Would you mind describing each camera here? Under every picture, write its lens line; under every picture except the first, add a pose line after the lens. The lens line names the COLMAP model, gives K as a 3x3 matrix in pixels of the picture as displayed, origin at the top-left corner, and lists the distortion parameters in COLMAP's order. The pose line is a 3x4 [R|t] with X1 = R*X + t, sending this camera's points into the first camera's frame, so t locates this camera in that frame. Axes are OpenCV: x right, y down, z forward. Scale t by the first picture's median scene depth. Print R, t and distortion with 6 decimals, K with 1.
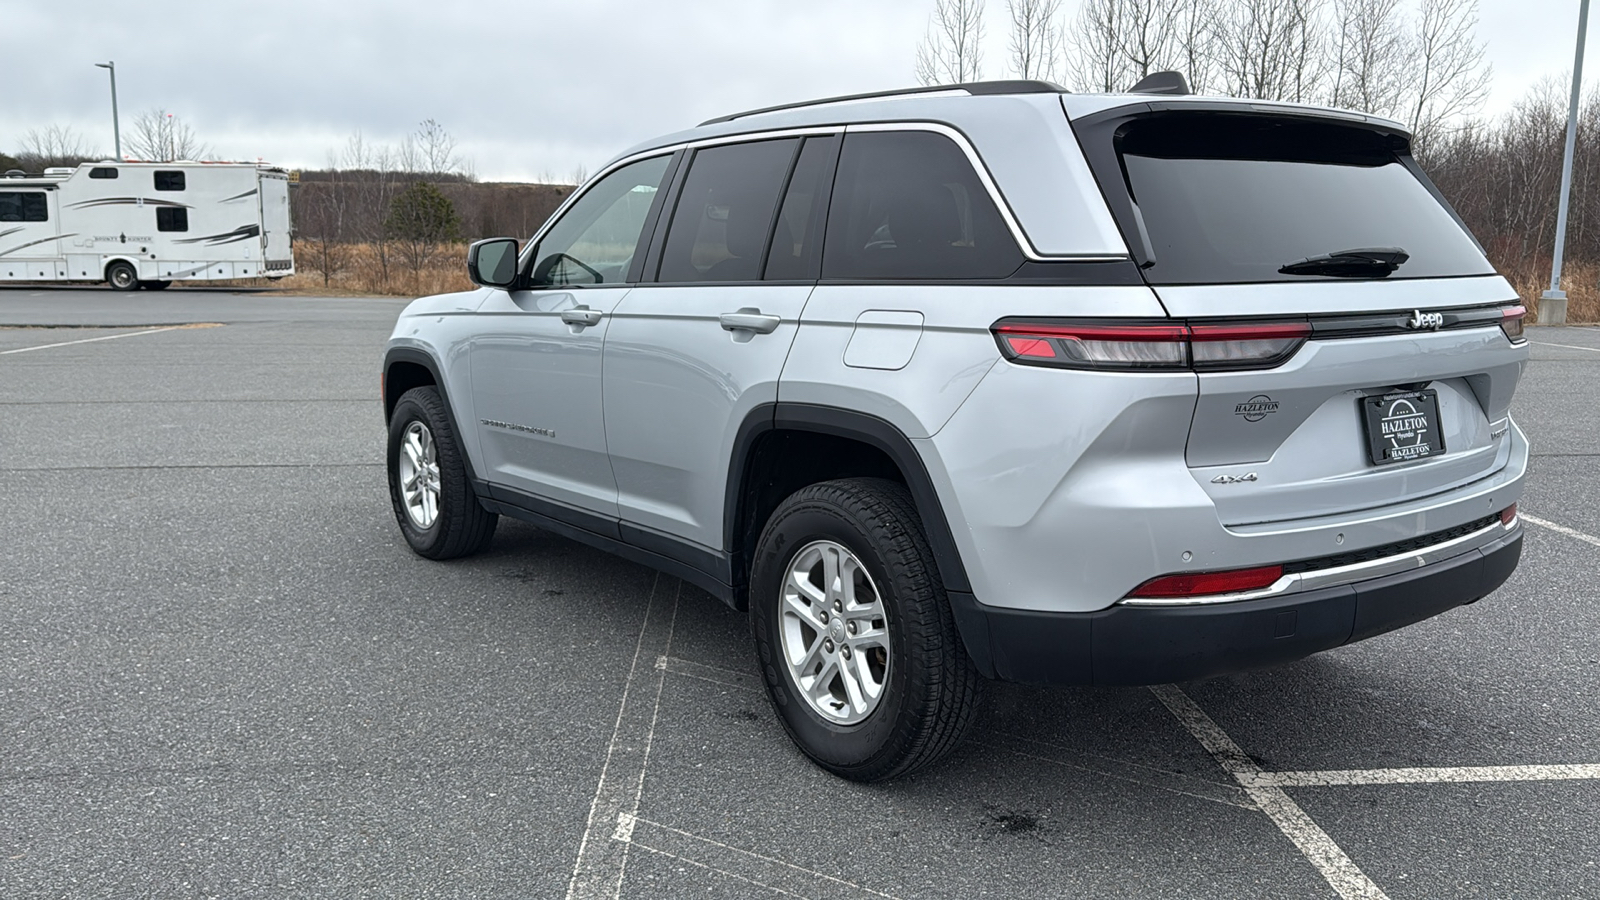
lens RADIAL K [[1278.4, 0, 830.7], [0, 1278.4, 425.0], [0, 0, 1]] dist [0.096104, -0.133439]
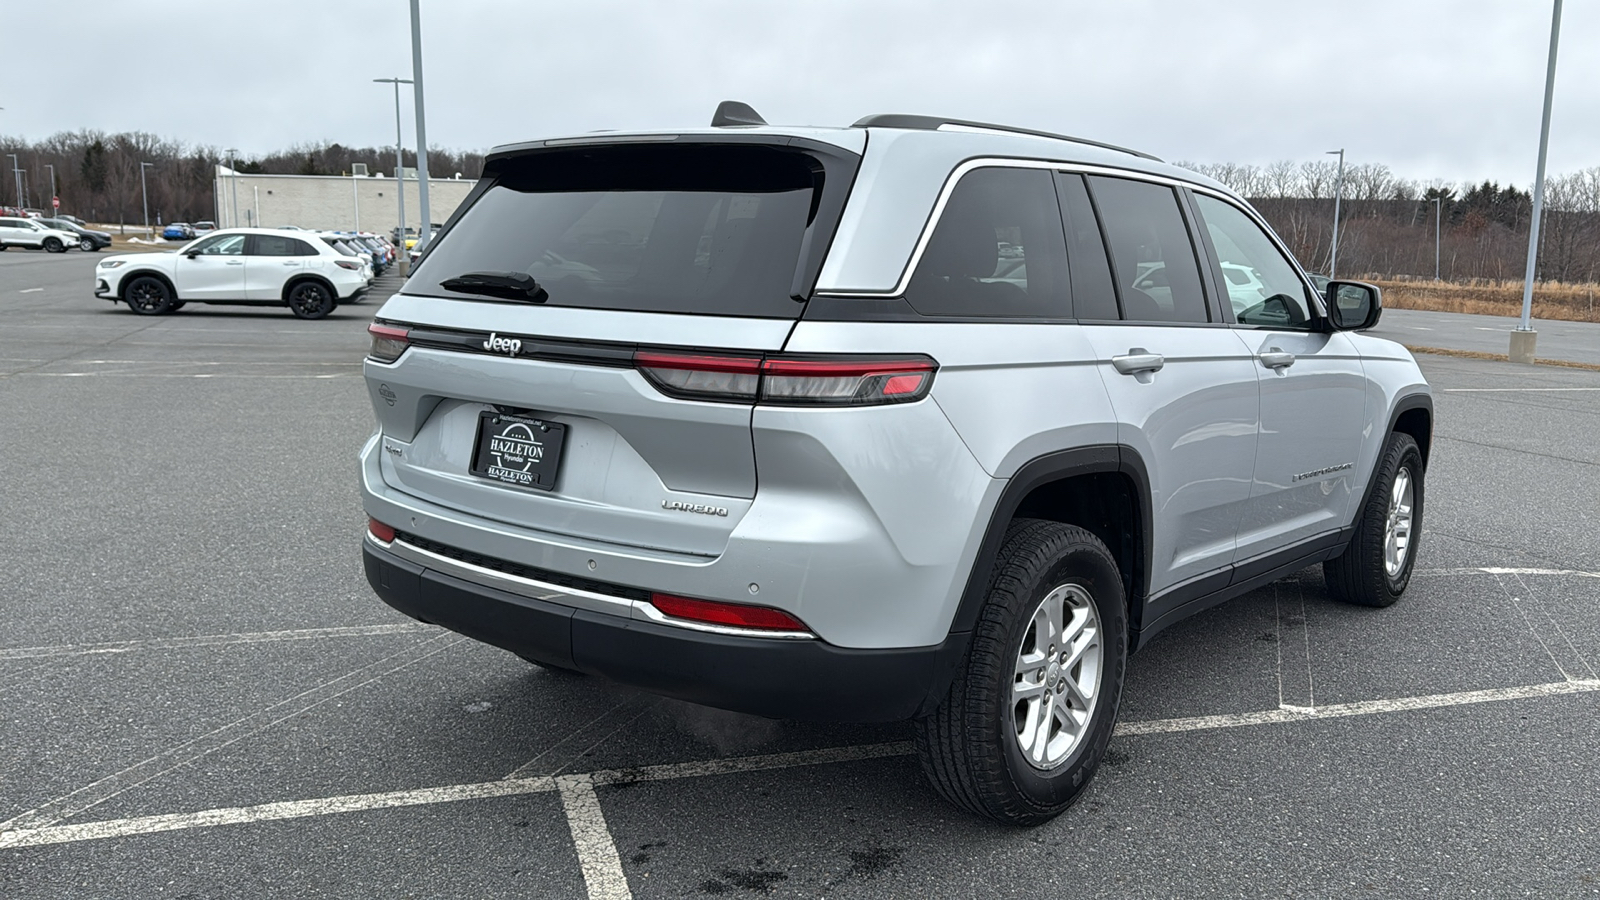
lens RADIAL K [[1297.0, 0, 843.0], [0, 1297.0, 436.4], [0, 0, 1]] dist [0.074843, -0.103246]
pose [[0.254895, 0.134039, -0.957634, 1.346767], [-0.164183, 0.981965, 0.093743, -0.133246], [0.952928, 0.133332, 0.272305, 0.879071]]
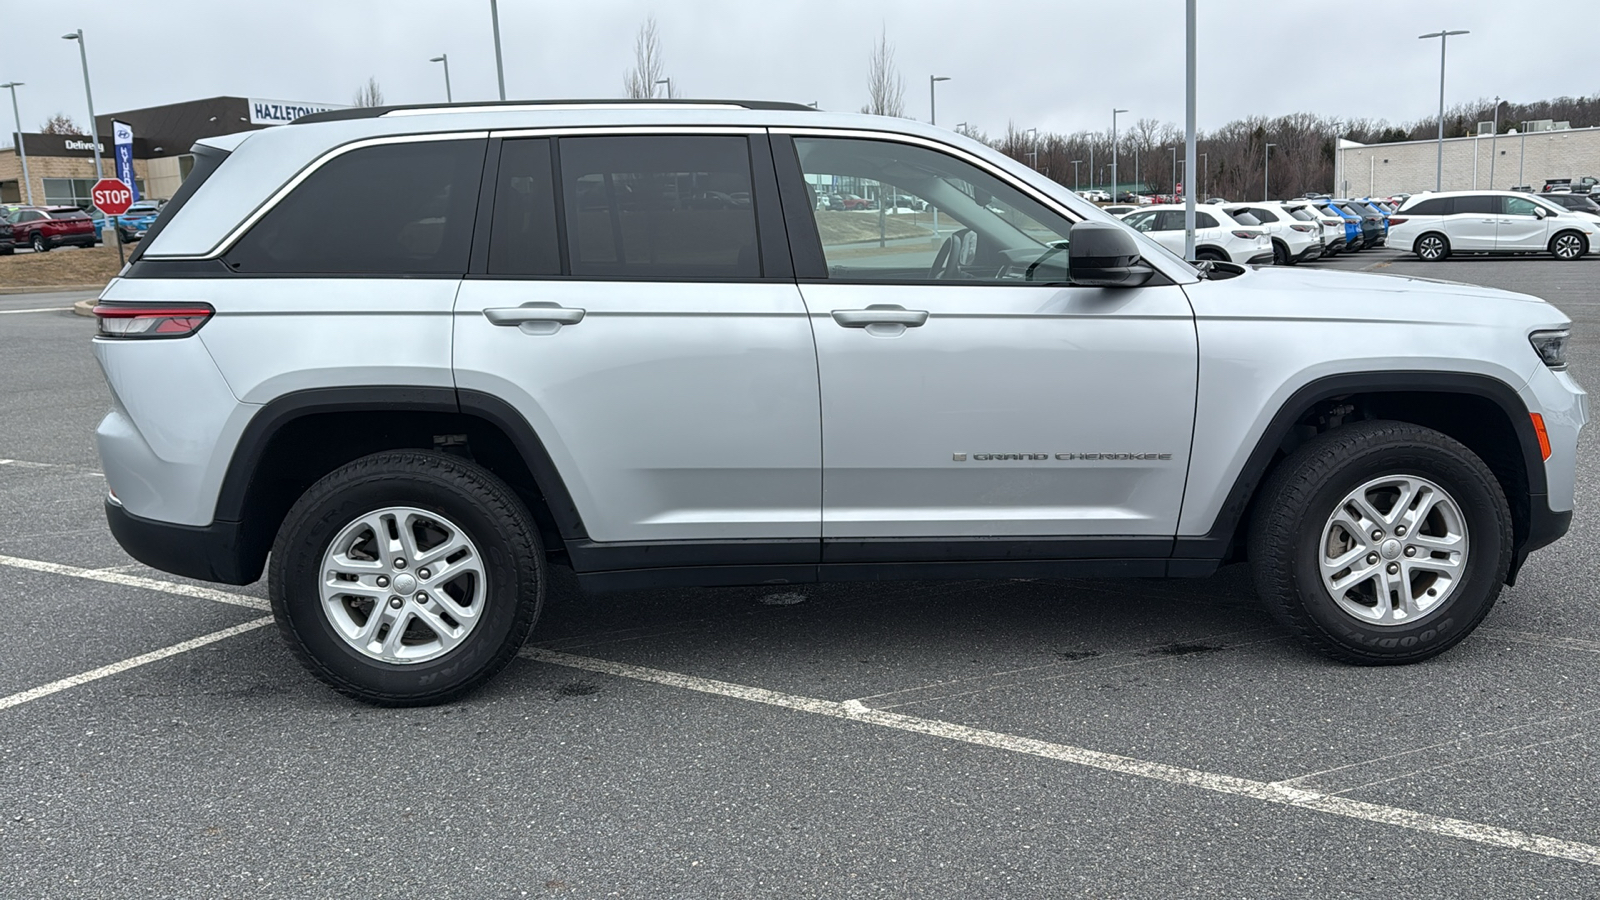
lens RADIAL K [[1285.4, 0, 829.9], [0, 1285.4, 444.8], [0, 0, 1]] dist [0.107129, -0.158676]
pose [[-0.551276, 0.149236, -0.820867, 1.172906], [-0.093527, 0.966617, 0.238545, -0.316172], [0.829064, 0.208277, -0.518915, 2.218325]]
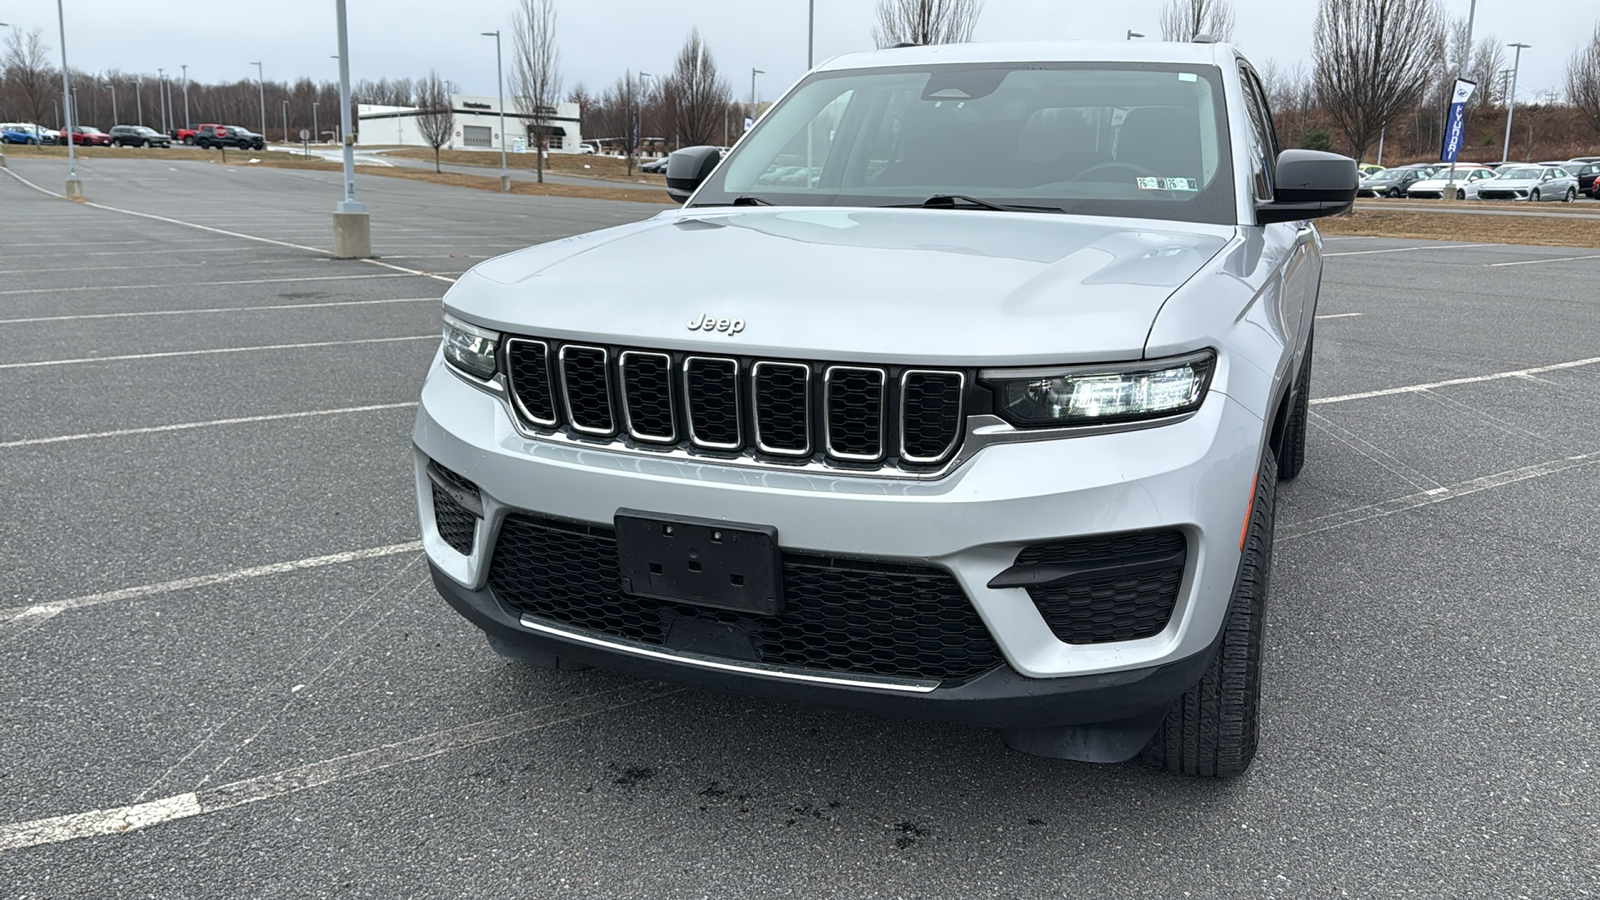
lens RADIAL K [[1285.4, 0, 838.3], [0, 1285.4, 457.2], [0, 0, 1]] dist [0.107129, -0.158676]
pose [[-0.523908, -0.199400, 0.828106, -1.112603], [0.104801, 0.949736, 0.294990, -0.326412], [-0.845303, 0.241333, -0.476677, 2.344019]]
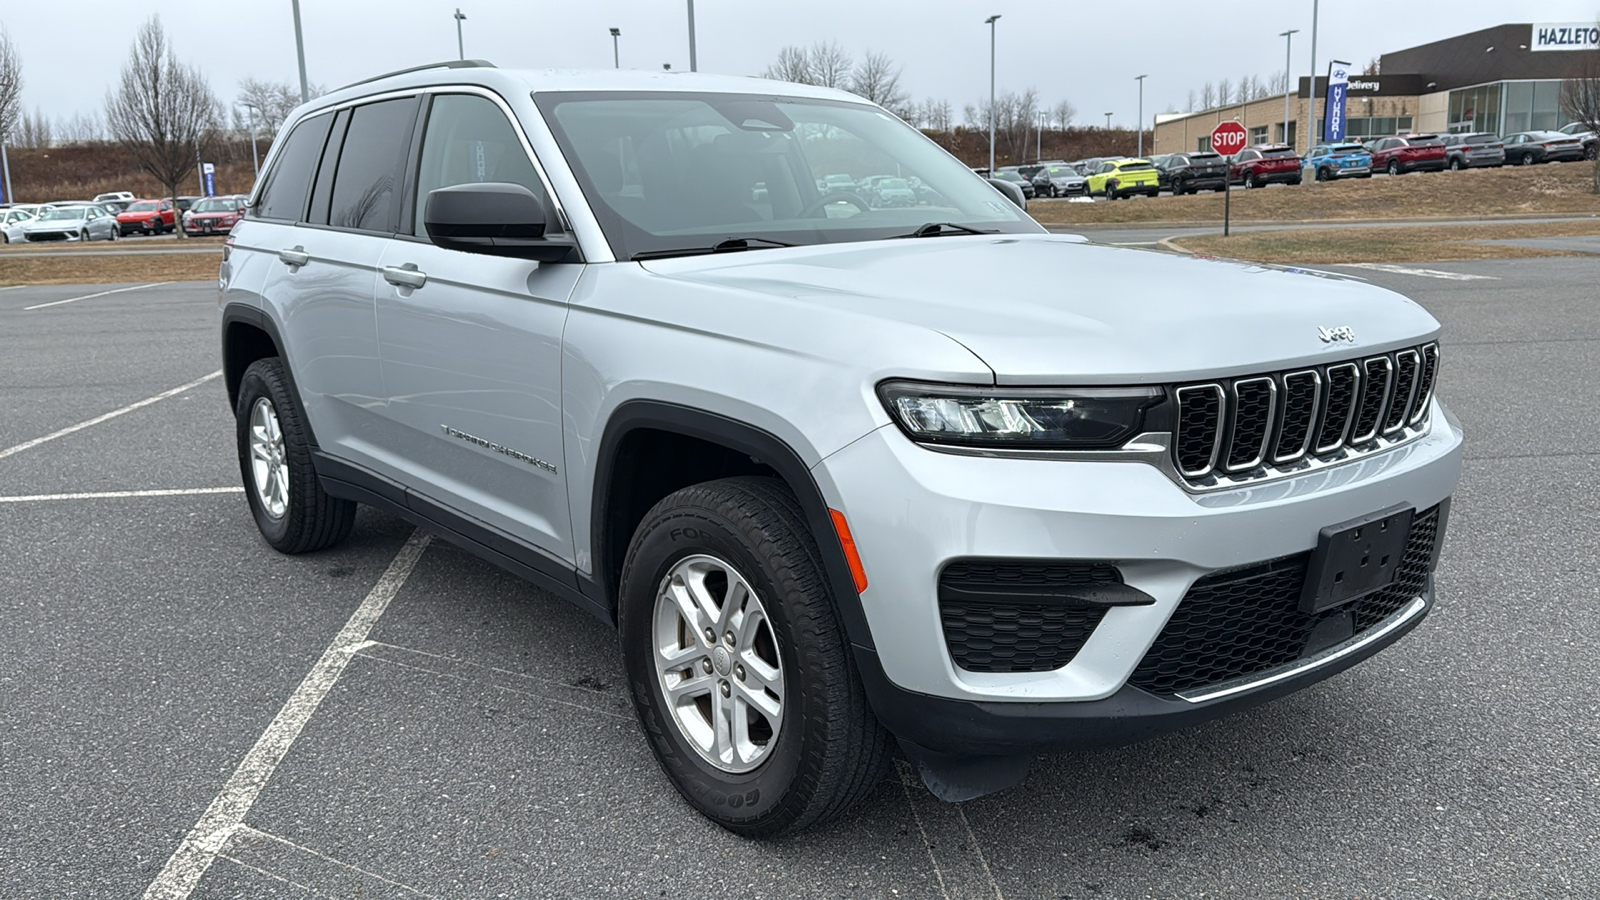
lens RADIAL K [[1285.4, 0, 794.8], [0, 1285.4, 461.8], [0, 0, 1]] dist [0.107129, -0.158676]
pose [[-0.999487, 0.022875, -0.022434, -0.123487], [0.013987, 0.941465, 0.336819, -0.386128], [0.028825, 0.336332, -0.941302, 2.787574]]
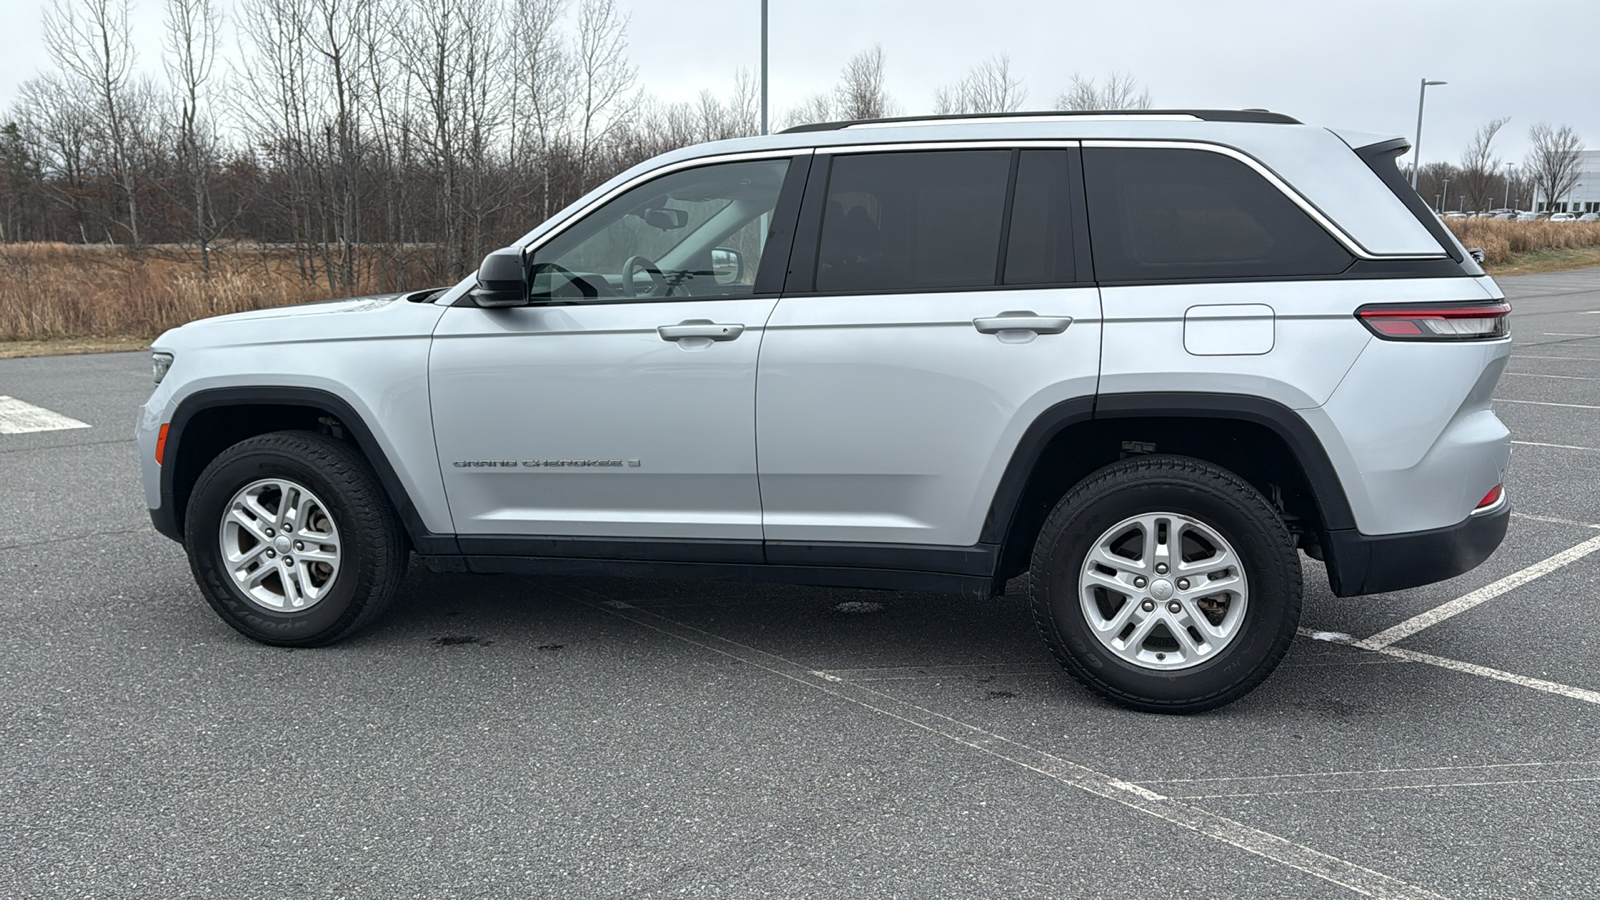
lens RADIAL K [[1278.4, 0, 828.0], [0, 1278.4, 462.9], [0, 0, 1]] dist [0.096104, -0.133439]
pose [[0.785343, -0.110221, 0.609170, -0.908798], [0.093950, 0.993845, 0.058702, -0.046464], [-0.611891, 0.011130, 0.790864, 0.275425]]
